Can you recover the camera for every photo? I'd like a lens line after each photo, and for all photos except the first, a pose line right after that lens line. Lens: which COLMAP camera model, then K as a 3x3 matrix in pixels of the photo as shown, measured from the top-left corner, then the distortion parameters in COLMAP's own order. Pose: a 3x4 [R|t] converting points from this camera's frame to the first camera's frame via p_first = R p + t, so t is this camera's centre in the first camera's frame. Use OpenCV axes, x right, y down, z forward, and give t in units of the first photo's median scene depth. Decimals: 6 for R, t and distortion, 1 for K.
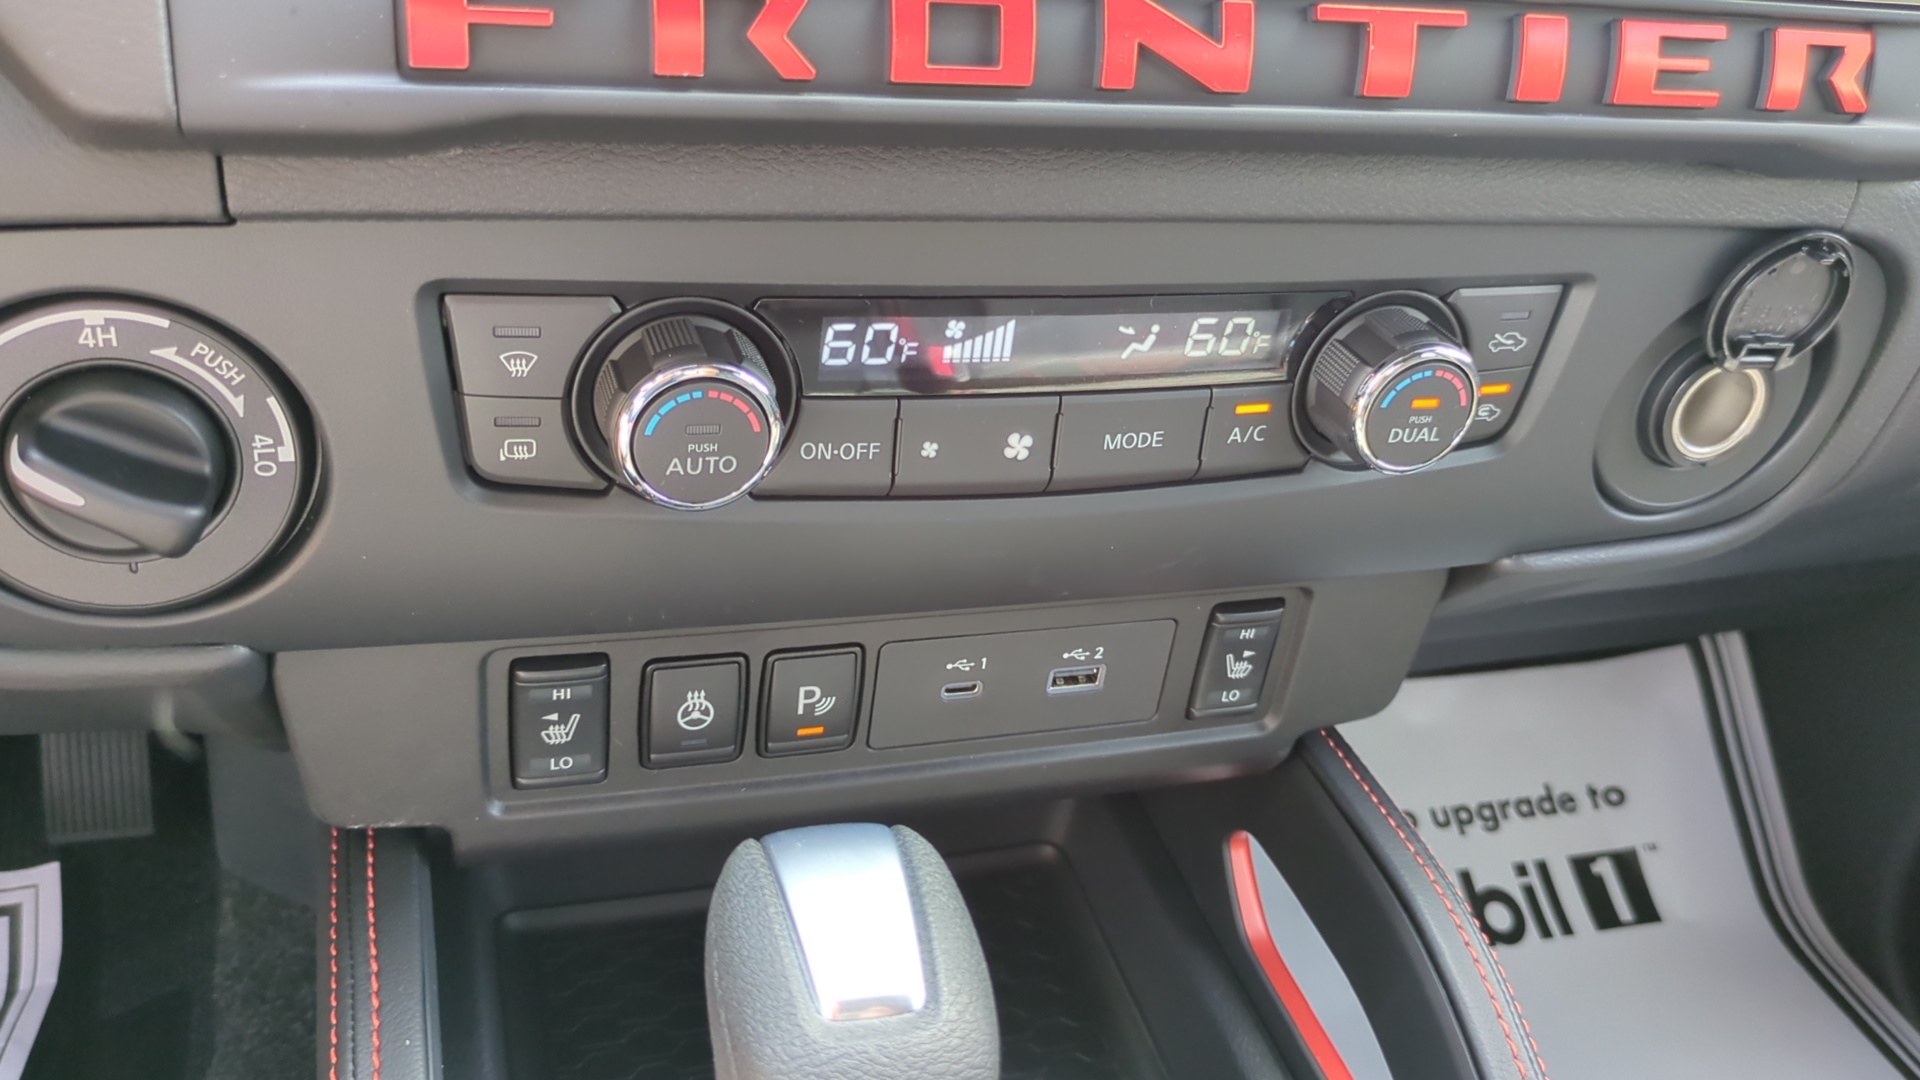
lens RADIAL K [[1621.4, 0, 960.0], [0, 1621.4, 540.0], [0, 0, 1]] dist [0.046353, -0.127540]
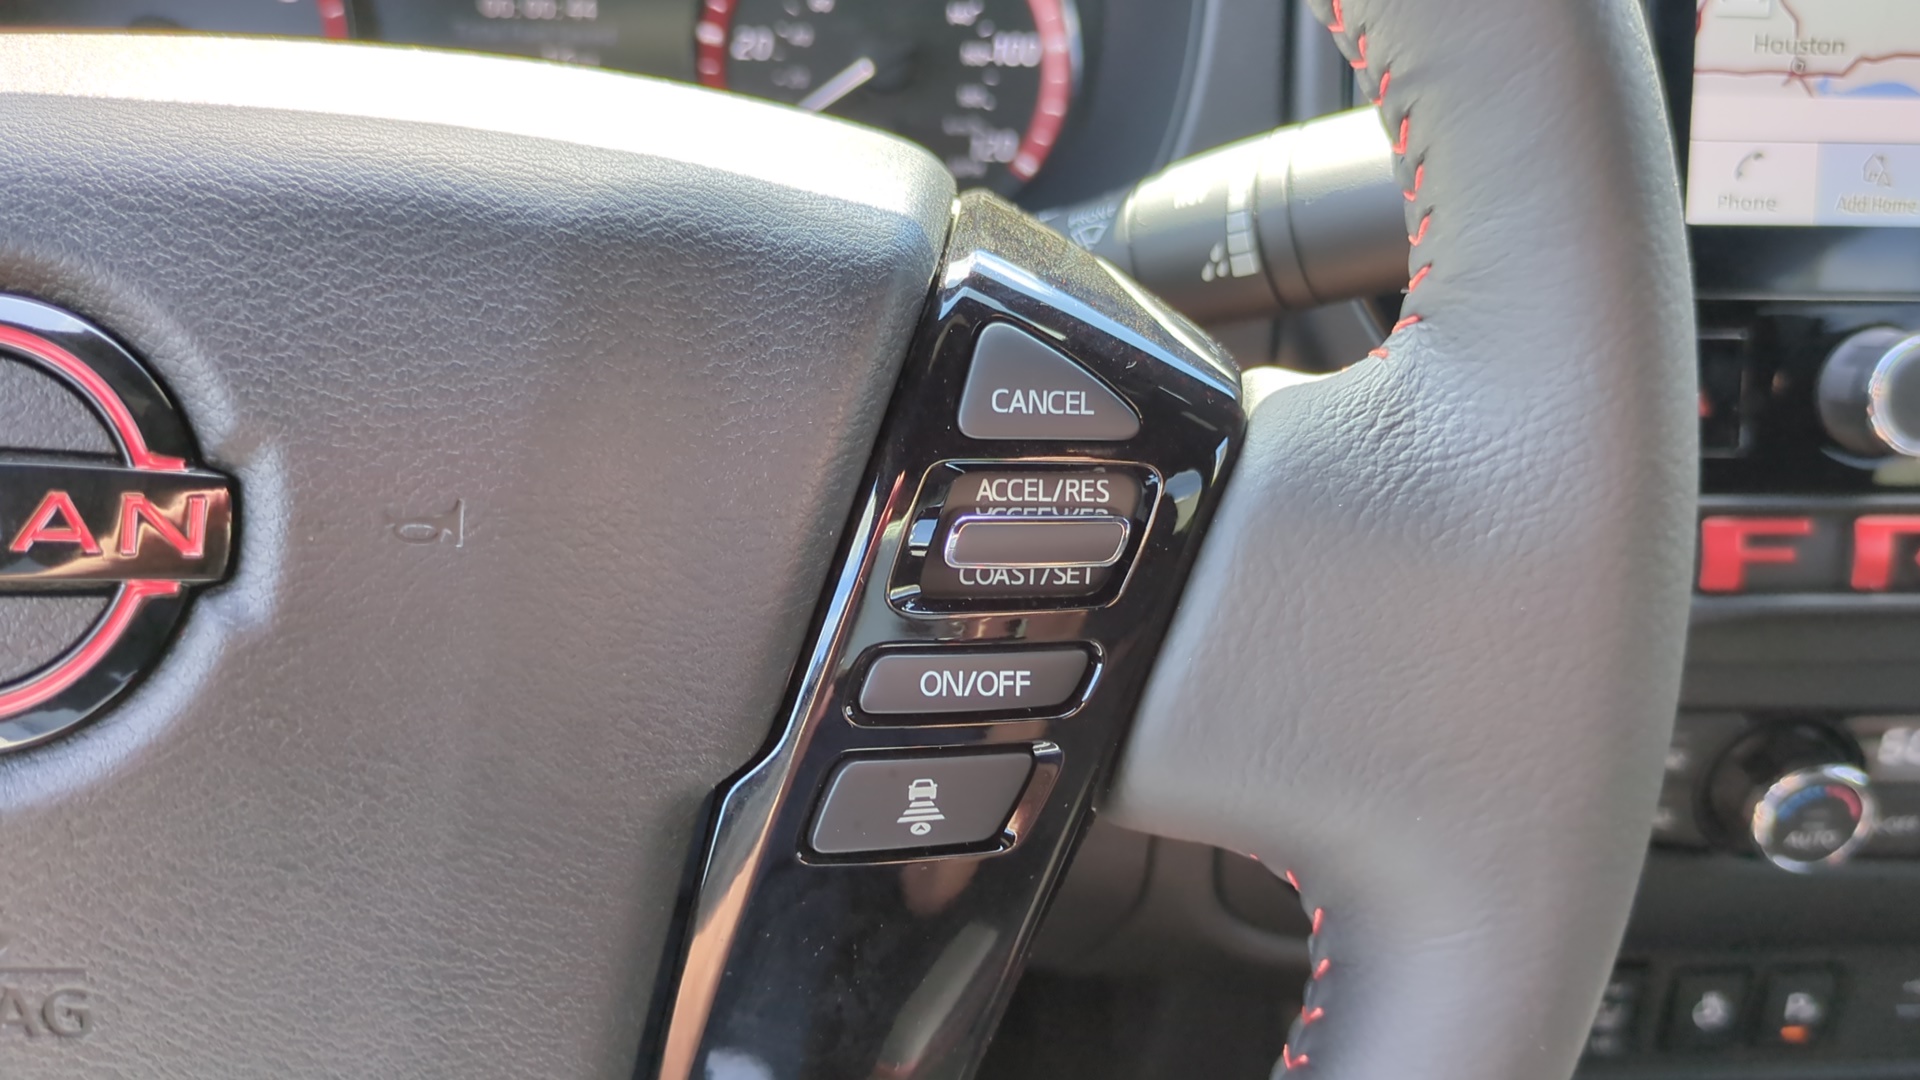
lens RADIAL K [[1616.6, 0, 967.6], [0, 1616.6, 527.8], [0, 0, 1]] dist [0.042461, -0.108842]
pose [[0.963573, 0.008003, -0.267325, -0.396658], [-0.045732, 0.989761, -0.135210, -0.072942], [0.263506, 0.142510, 0.954073, -0.432188]]
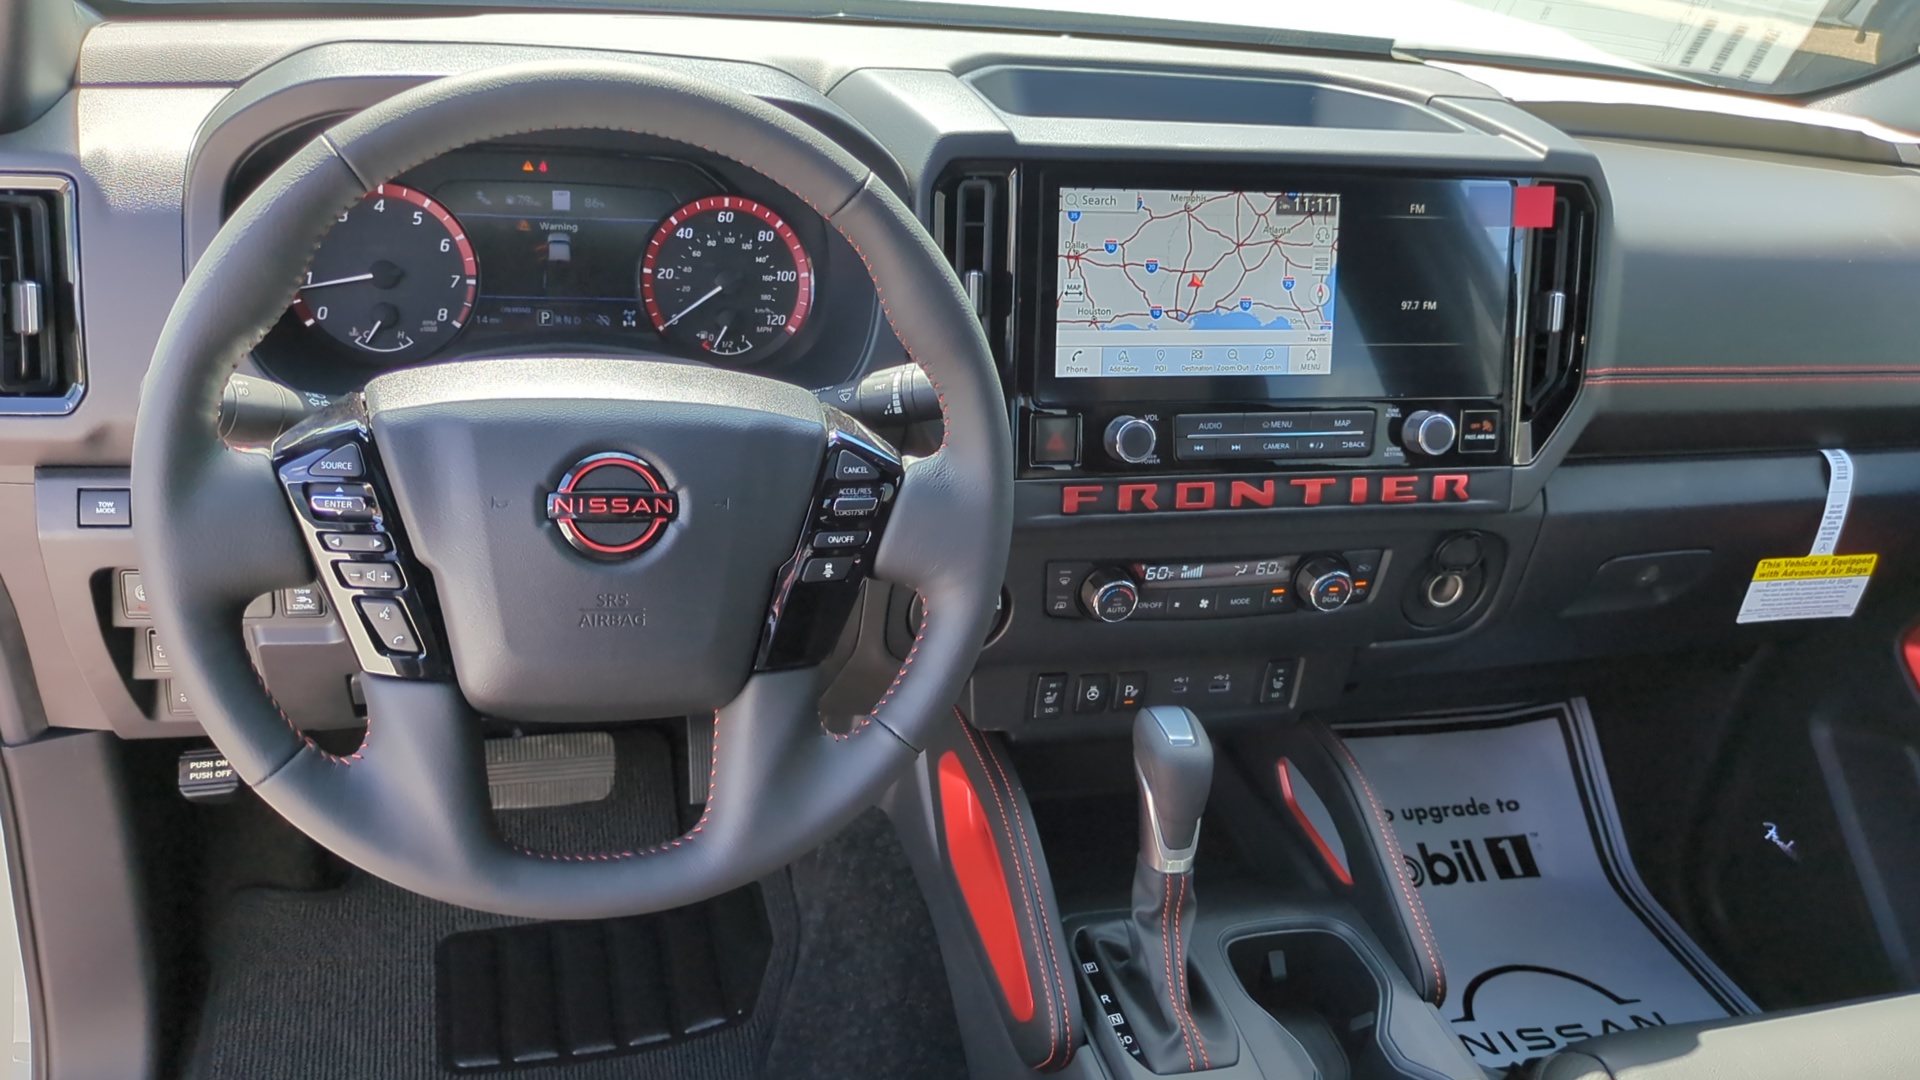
lens RADIAL K [[1621.4, 0, 960.0], [0, 1621.4, 540.0], [0, 0, 1]] dist [0.046353, -0.127540]
pose [[0.999157, -0.008908, -0.040070, -0.291148], [0.005020, 0.995360, -0.096090, 0.112870], [0.040740, 0.095807, 0.994566, -2.044221]]
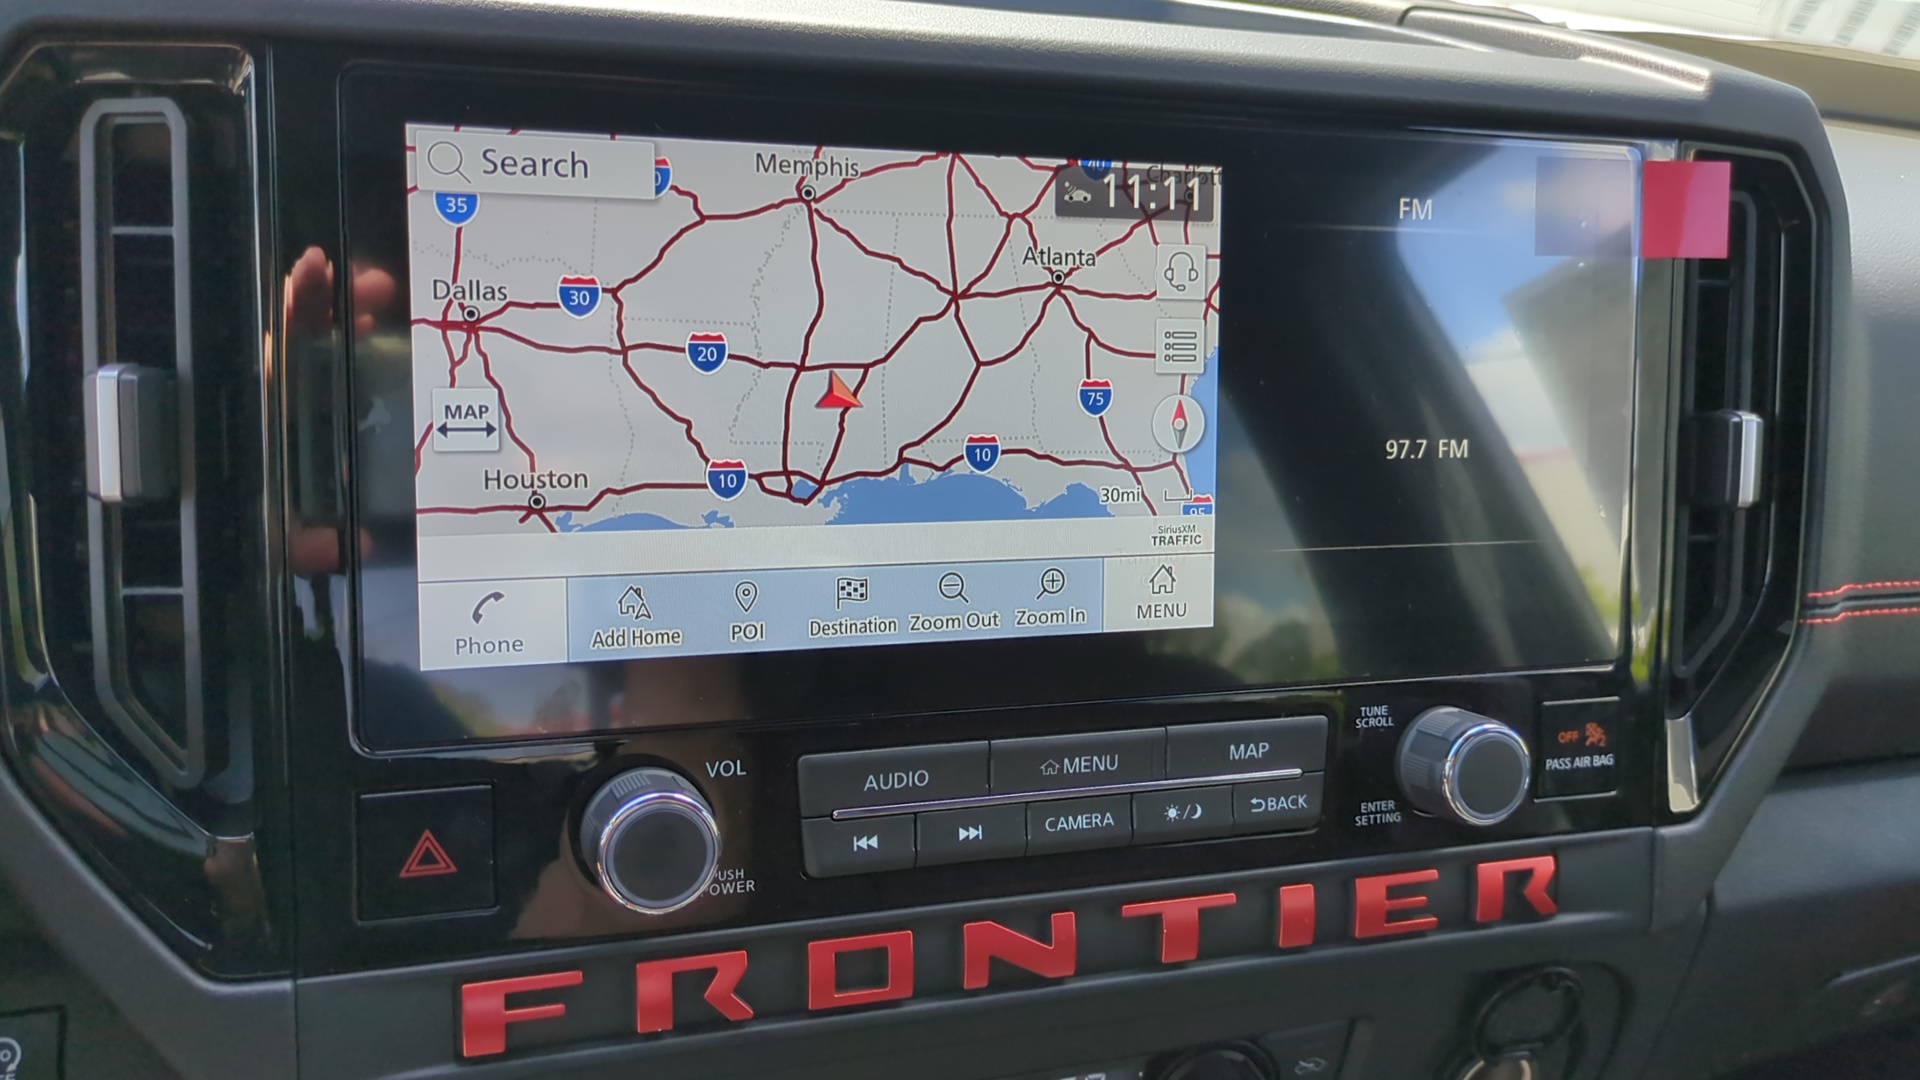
lens RADIAL K [[1616.6, 0, 967.6], [0, 1616.6, 527.8], [0, 0, 1]] dist [0.042461, -0.108842]
pose [[0.999417, -0.027646, 0.020057, 0.055924], [0.030765, 0.983717, -0.177069, -0.320784], [-0.014836, 0.177583, 0.983994, -0.317416]]
